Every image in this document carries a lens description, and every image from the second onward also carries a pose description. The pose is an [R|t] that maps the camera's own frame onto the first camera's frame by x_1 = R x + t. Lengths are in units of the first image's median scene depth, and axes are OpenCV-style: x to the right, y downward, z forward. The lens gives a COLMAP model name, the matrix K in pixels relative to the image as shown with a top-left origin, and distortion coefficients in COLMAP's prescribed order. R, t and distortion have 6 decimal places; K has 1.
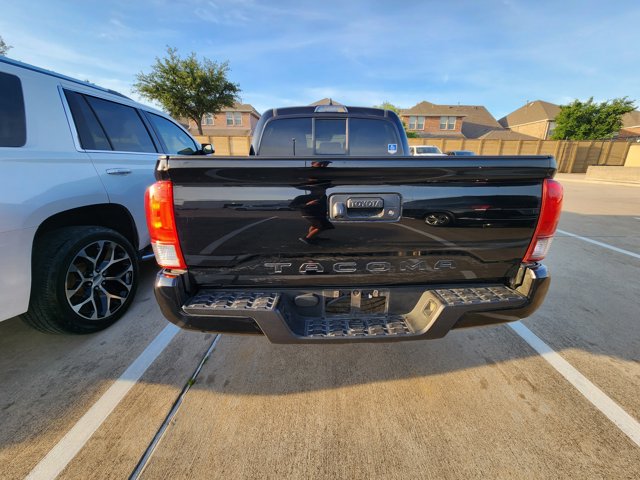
lens RADIAL K [[261.0, 0, 327.5], [0, 261.0, 242.7], [0, 0, 1]] dist [-0.000244, 0.000338]
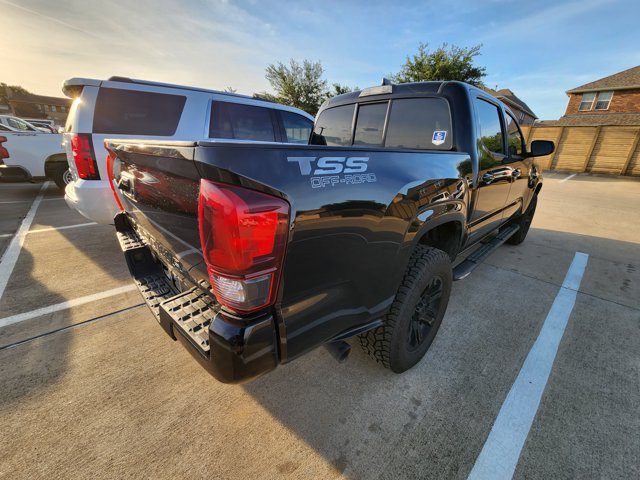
lens RADIAL K [[261.0, 0, 327.5], [0, 261.0, 242.7], [0, 0, 1]] dist [-0.000244, 0.000338]
pose [[0.666399, 0.277088, -0.692195, 0.101346], [-0.259023, 0.956593, 0.133557, -0.017519], [0.699156, 0.090292, 0.709245, 0.052283]]
